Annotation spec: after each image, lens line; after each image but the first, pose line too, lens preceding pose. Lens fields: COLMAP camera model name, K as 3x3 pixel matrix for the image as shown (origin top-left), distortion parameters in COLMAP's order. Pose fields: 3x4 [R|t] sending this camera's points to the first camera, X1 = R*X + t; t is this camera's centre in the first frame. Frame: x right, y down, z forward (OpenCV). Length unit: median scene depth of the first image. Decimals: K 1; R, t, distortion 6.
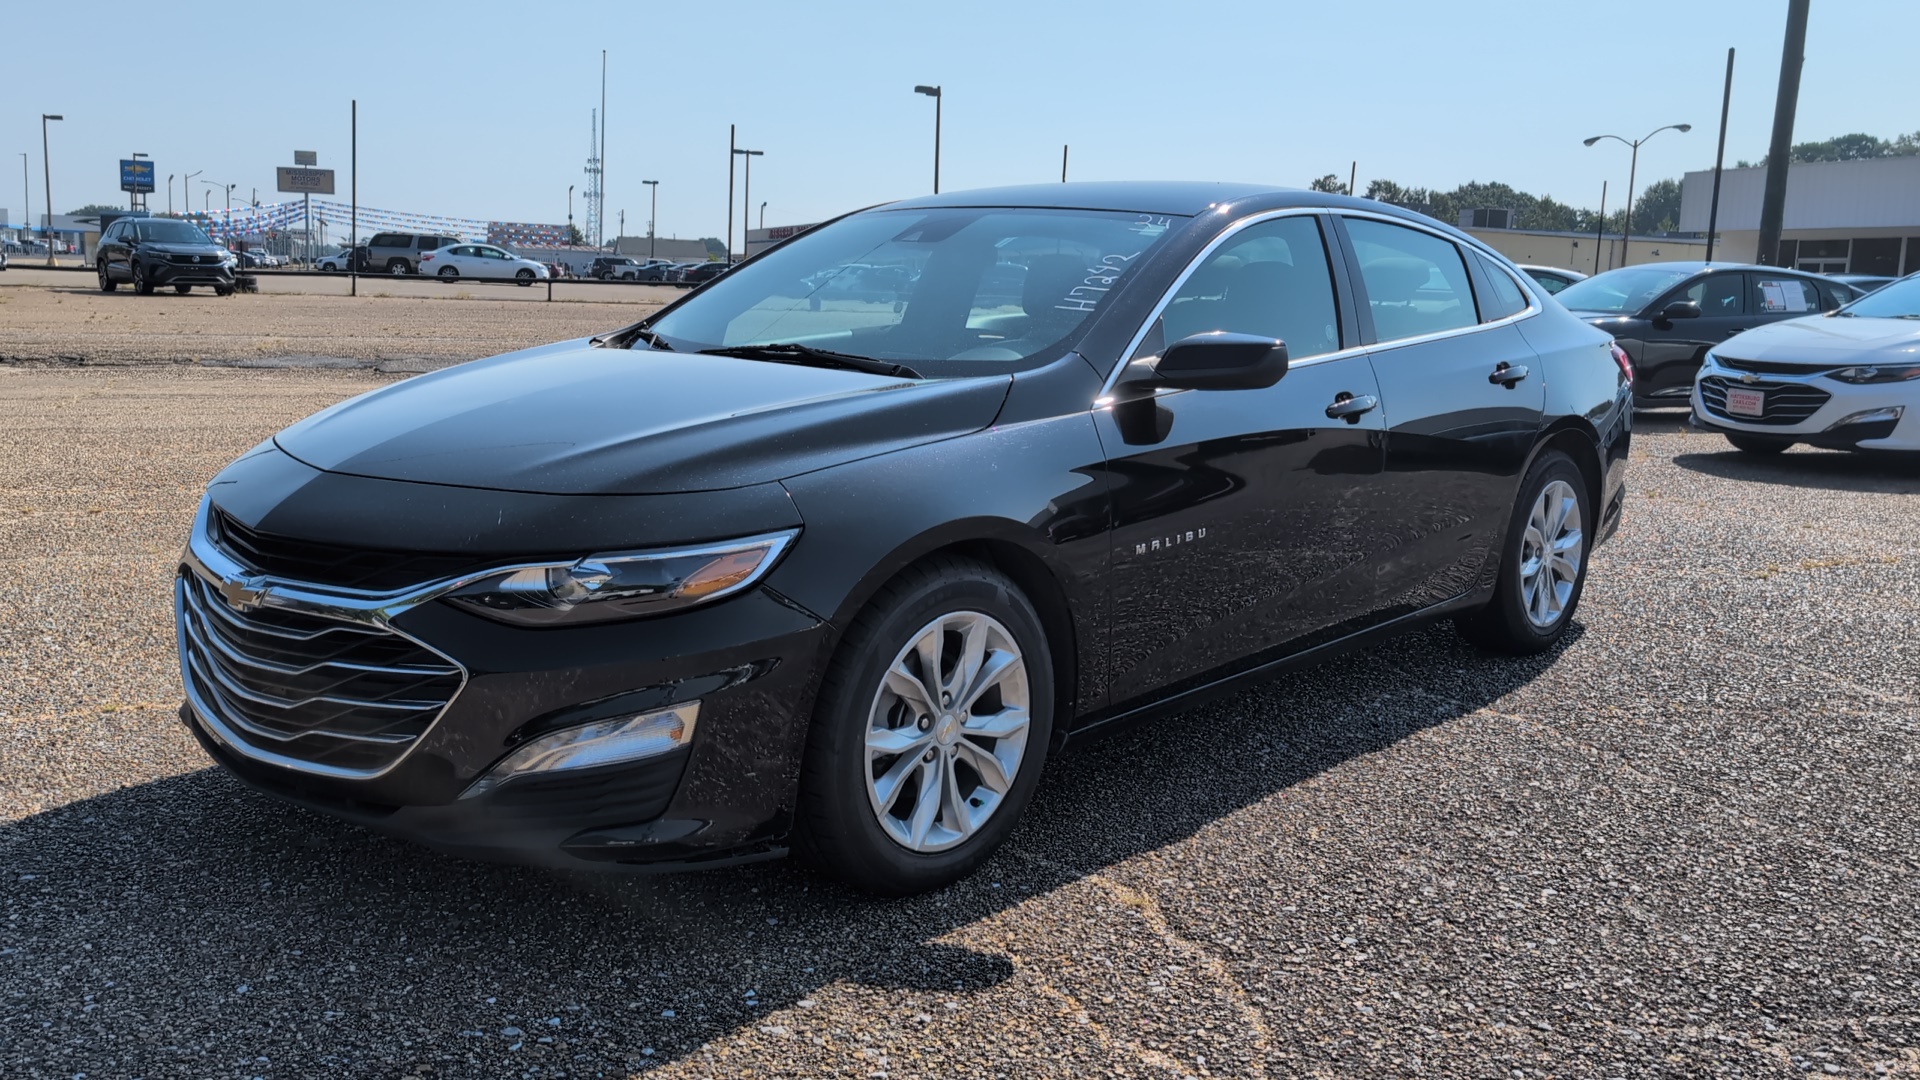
lens RADIAL K [[1611.4, 0, 963.8], [0, 1611.4, 540.0], [0, 0, 1]] dist [0.053466, -0.074121]
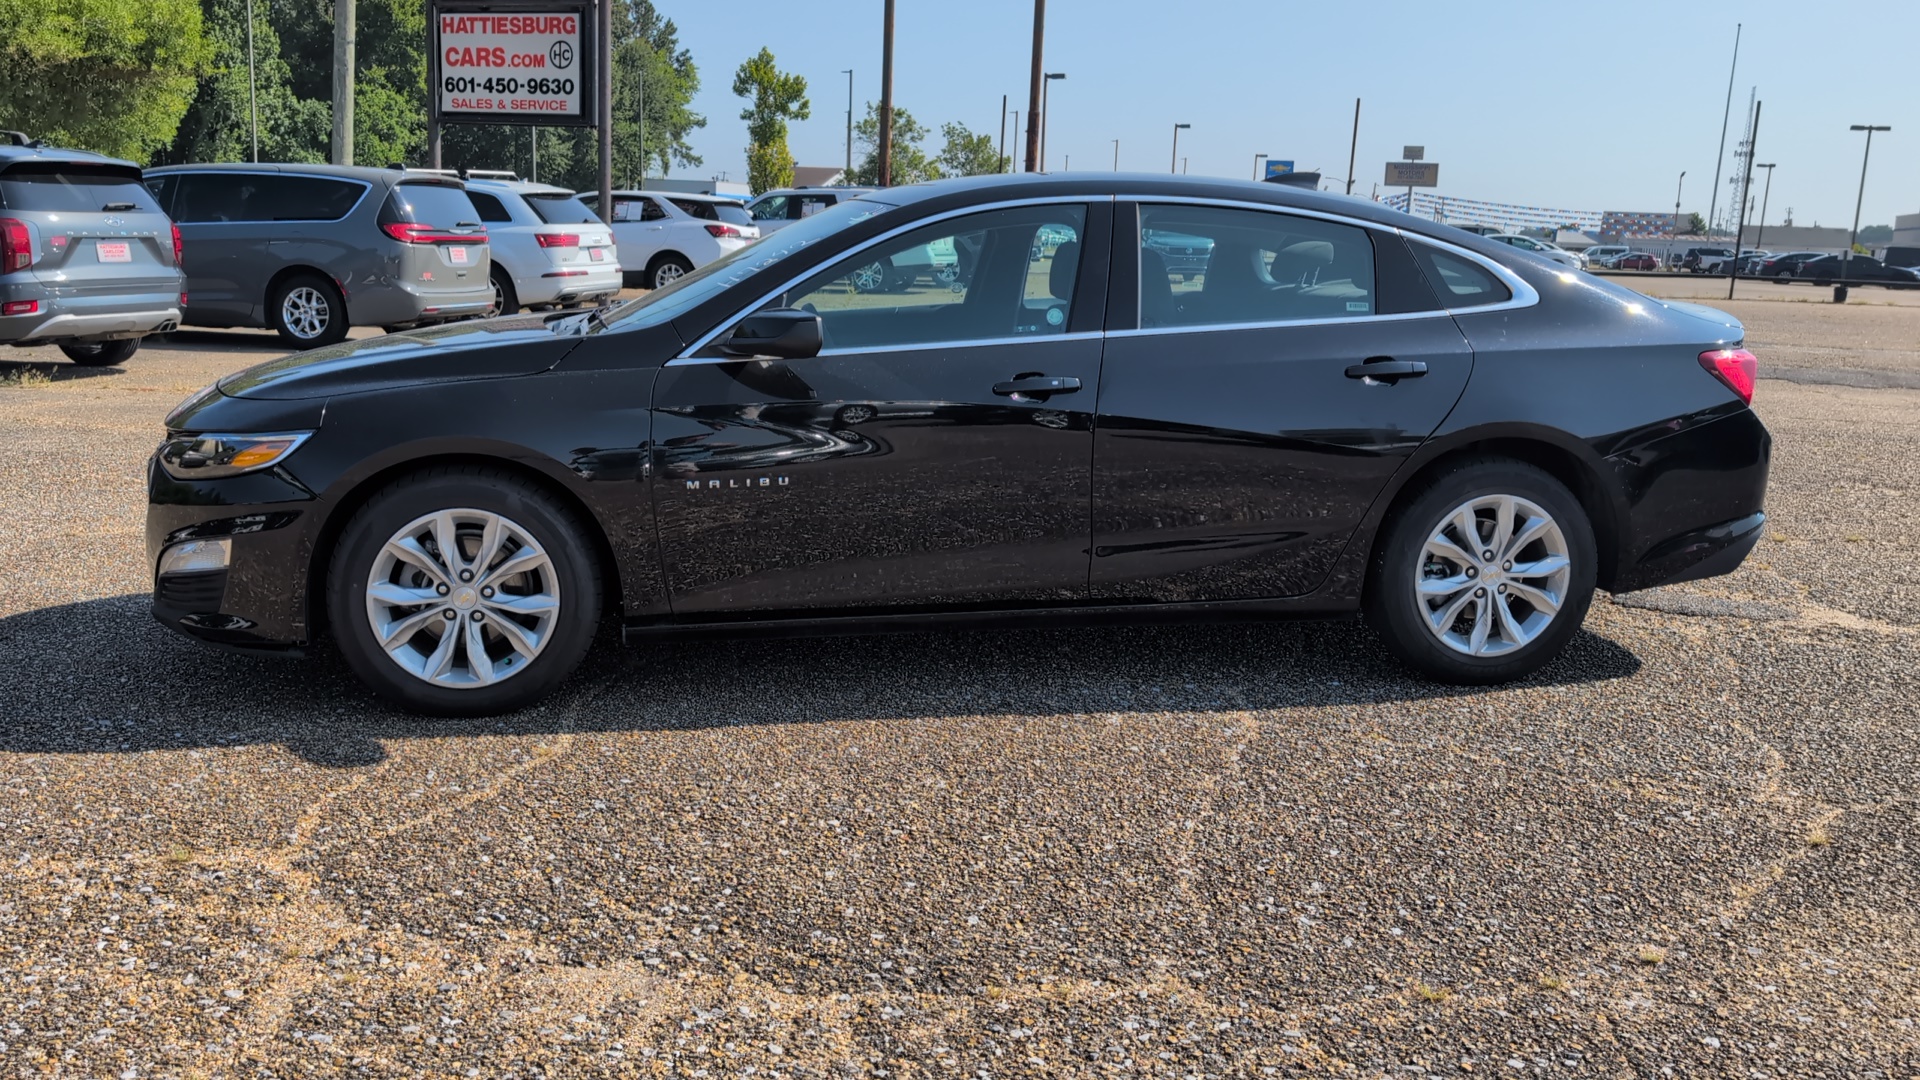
lens RADIAL K [[1611.4, 0, 963.8], [0, 1611.4, 540.0], [0, 0, 1]] dist [0.053466, -0.074121]
pose [[0.801639, 0.110293, -0.587546, 1.053759], [-0.107073, 0.993430, 0.040395, -0.025943], [0.588141, 0.030528, 0.808182, 0.161110]]
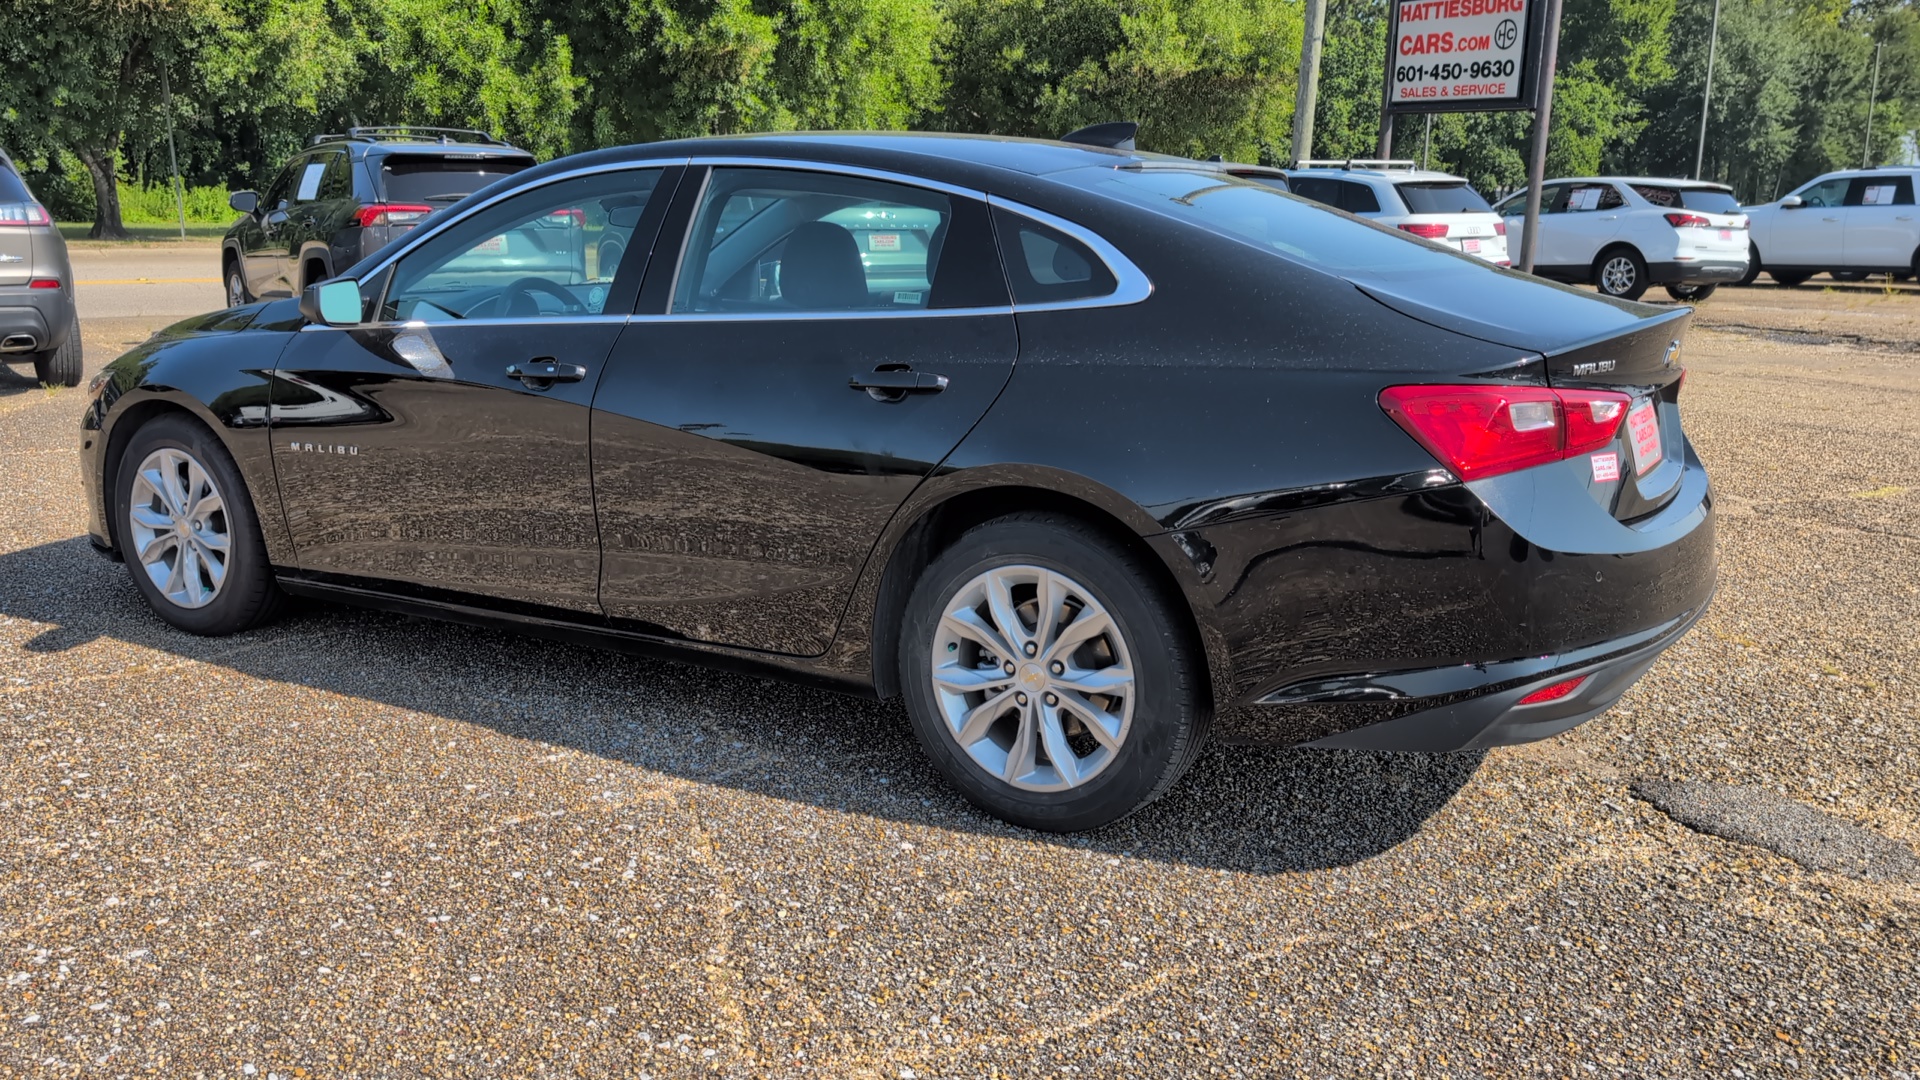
lens RADIAL K [[1611.4, 0, 963.8], [0, 1611.4, 540.0], [0, 0, 1]] dist [0.053466, -0.074121]
pose [[0.213707, 0.183638, -0.959482, 1.547874], [-0.176916, 0.973208, 0.146860, -0.215151], [0.960745, 0.138363, 0.240469, 1.297547]]
